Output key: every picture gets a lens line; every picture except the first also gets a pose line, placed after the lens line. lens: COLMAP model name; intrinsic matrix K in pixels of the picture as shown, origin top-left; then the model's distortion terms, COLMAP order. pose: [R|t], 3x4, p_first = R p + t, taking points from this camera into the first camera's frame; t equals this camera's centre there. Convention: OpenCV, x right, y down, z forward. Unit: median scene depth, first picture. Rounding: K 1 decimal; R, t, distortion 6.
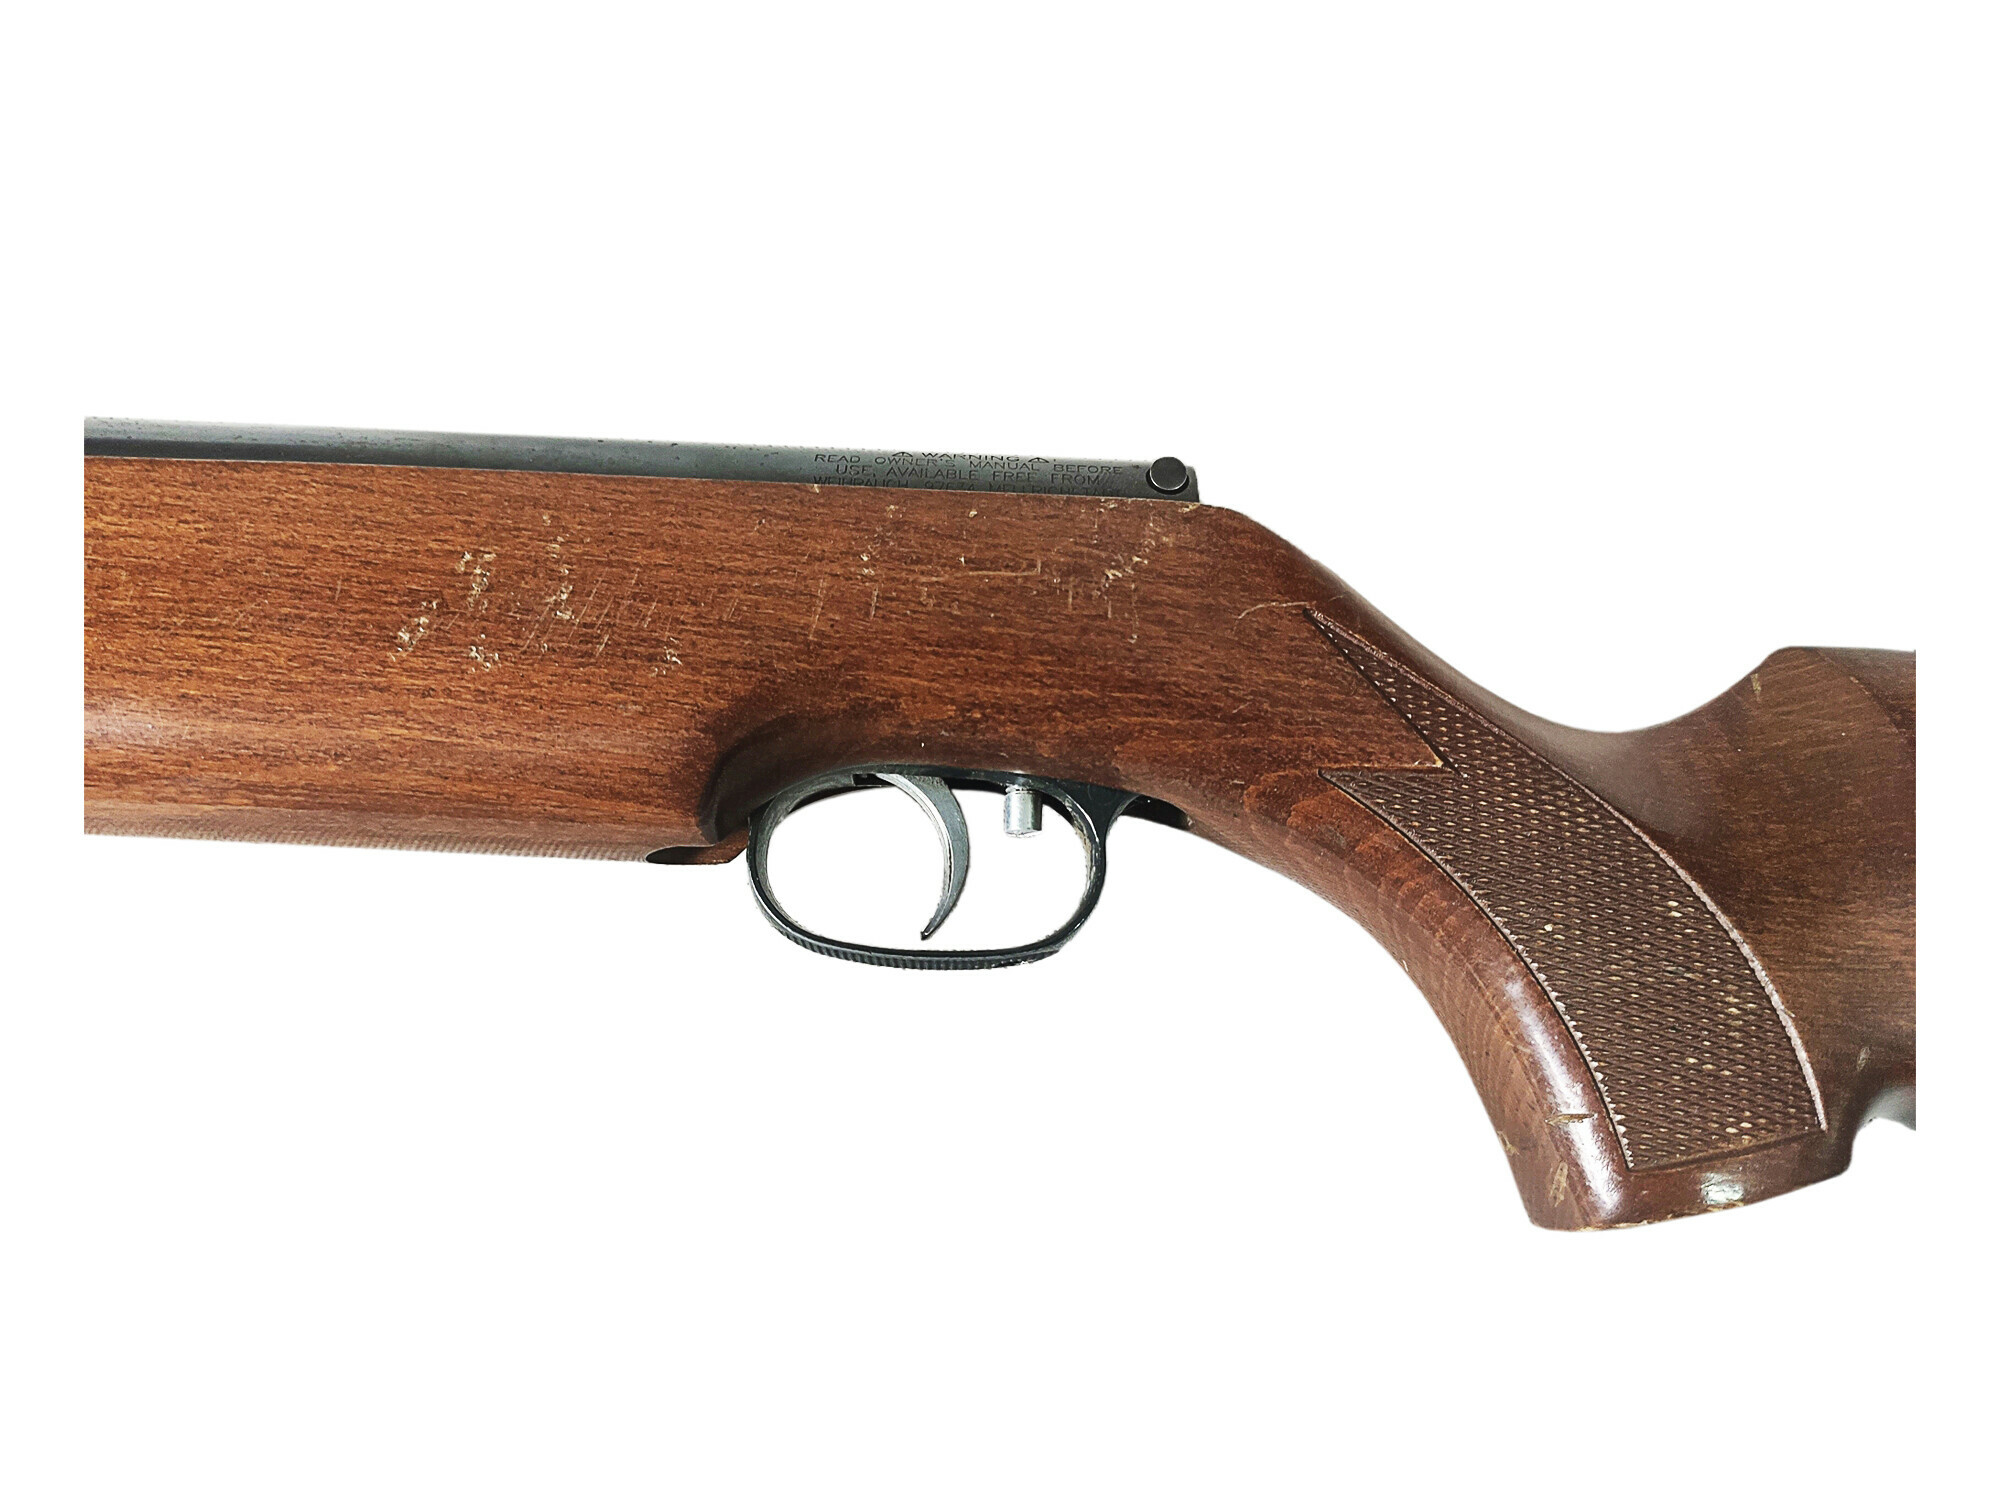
lens RADIAL K [[1517.7, 0, 1001.9], [0, 1517.7, 749.8], [0, 0, 1]] dist [0.007189, 0.001530]
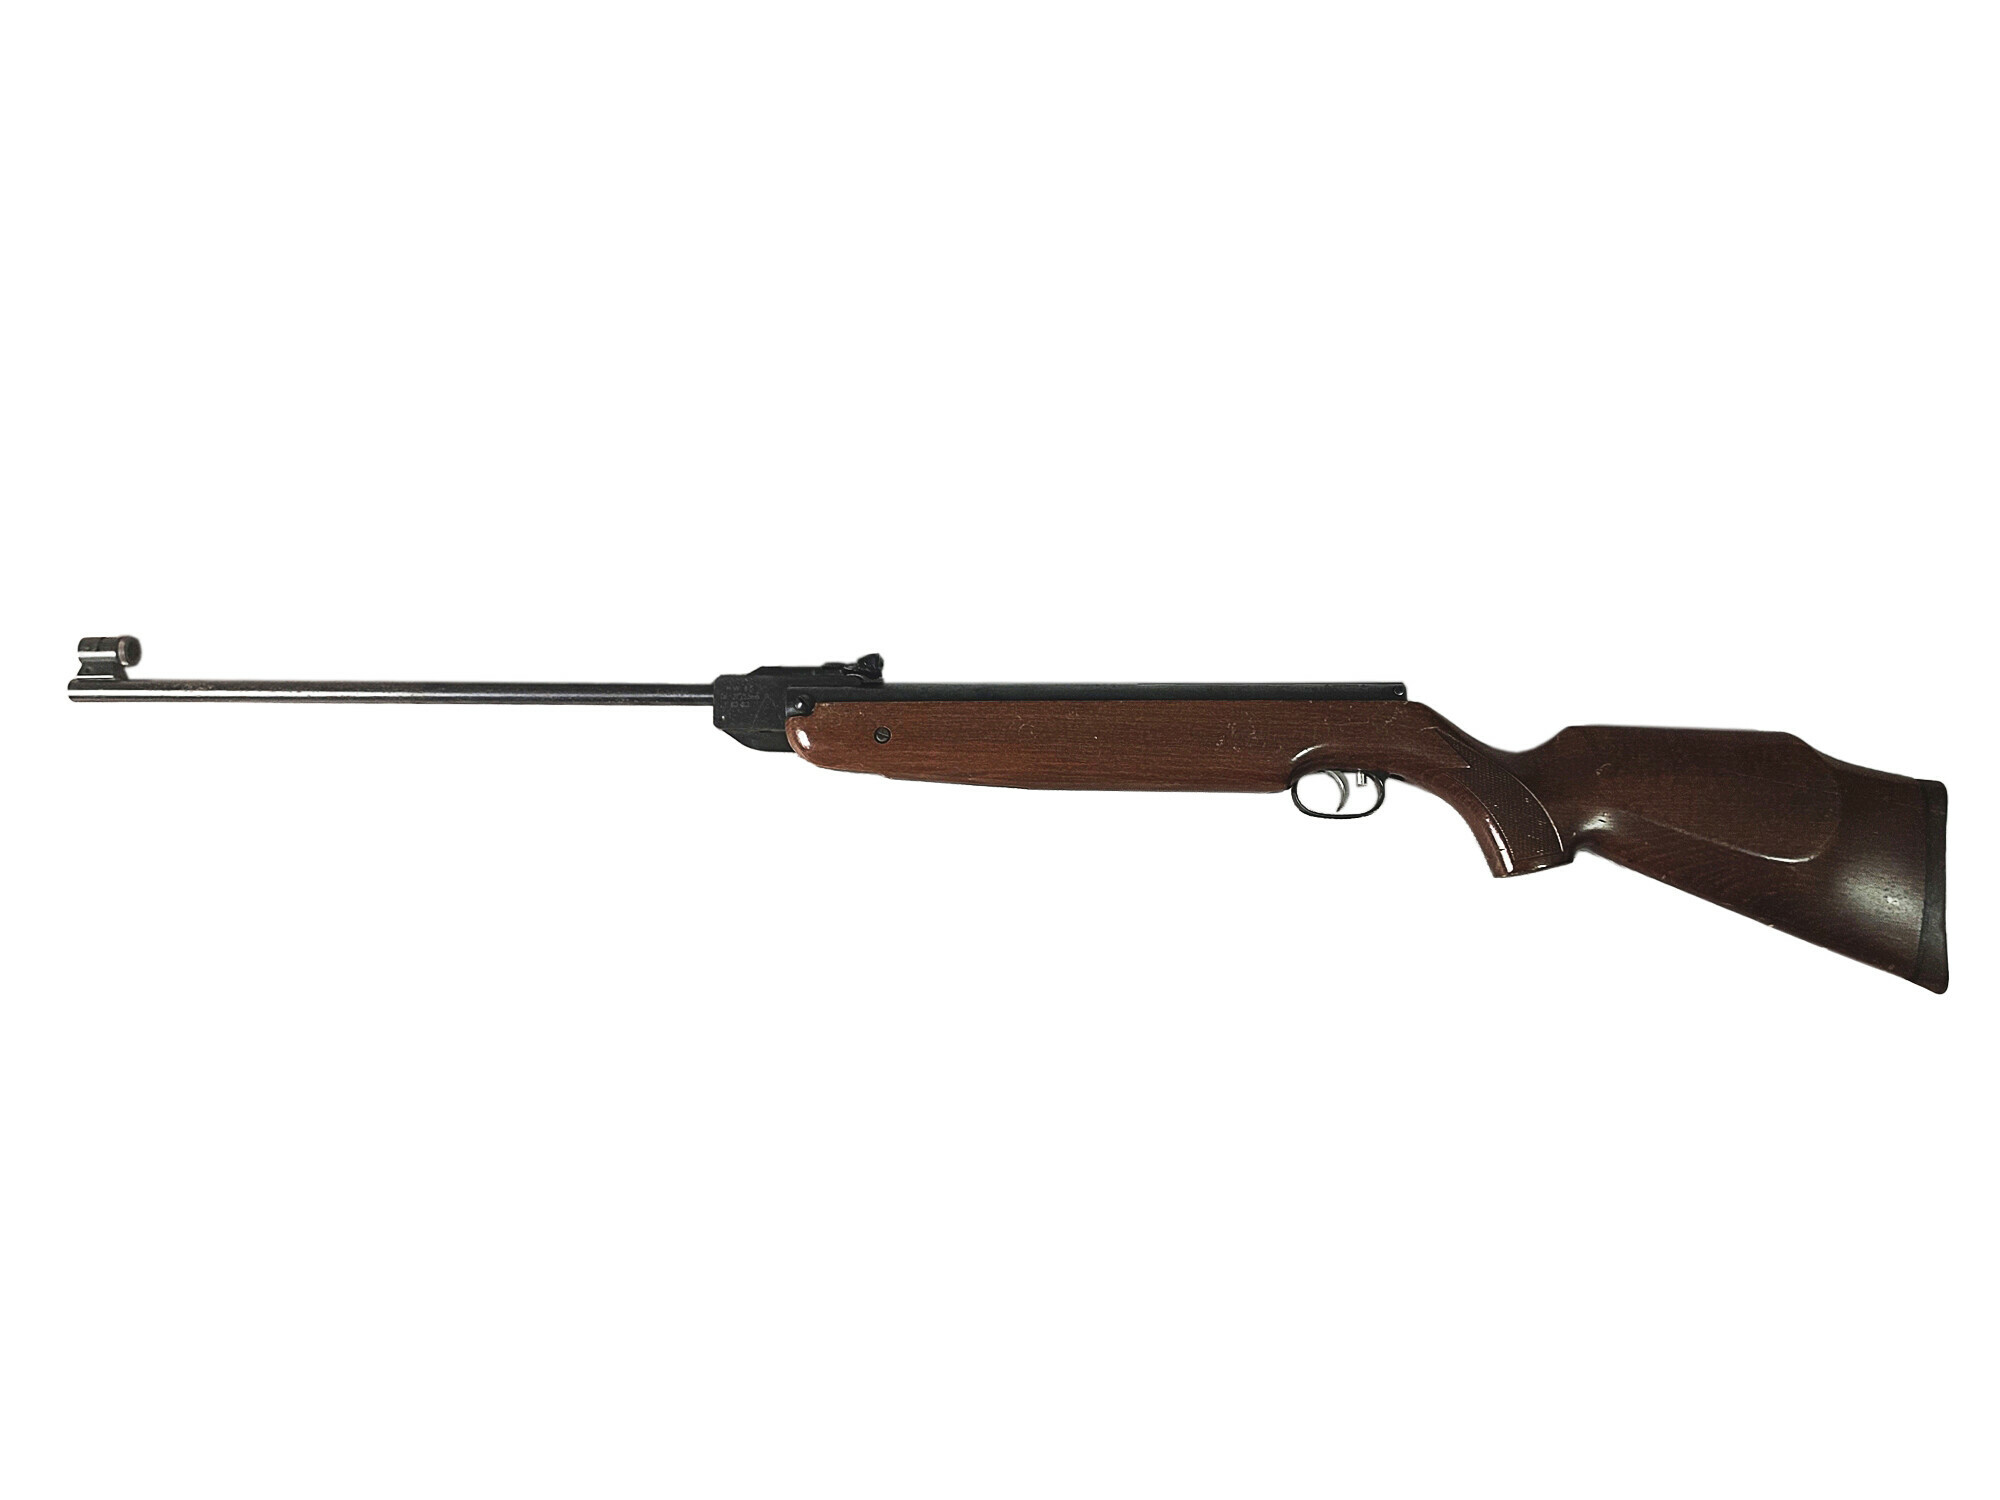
lens RADIAL K [[1517.7, 0, 998.2], [0, 1517.7, 749.2], [0, 0, 1]] dist [0.007189, 0.001530]
pose [[0.997413, -0.031520, -0.064603, -0.696630], [0.038114, 0.993898, 0.103512, -0.496810], [0.060946, -0.105706, 0.992528, -3.065213]]
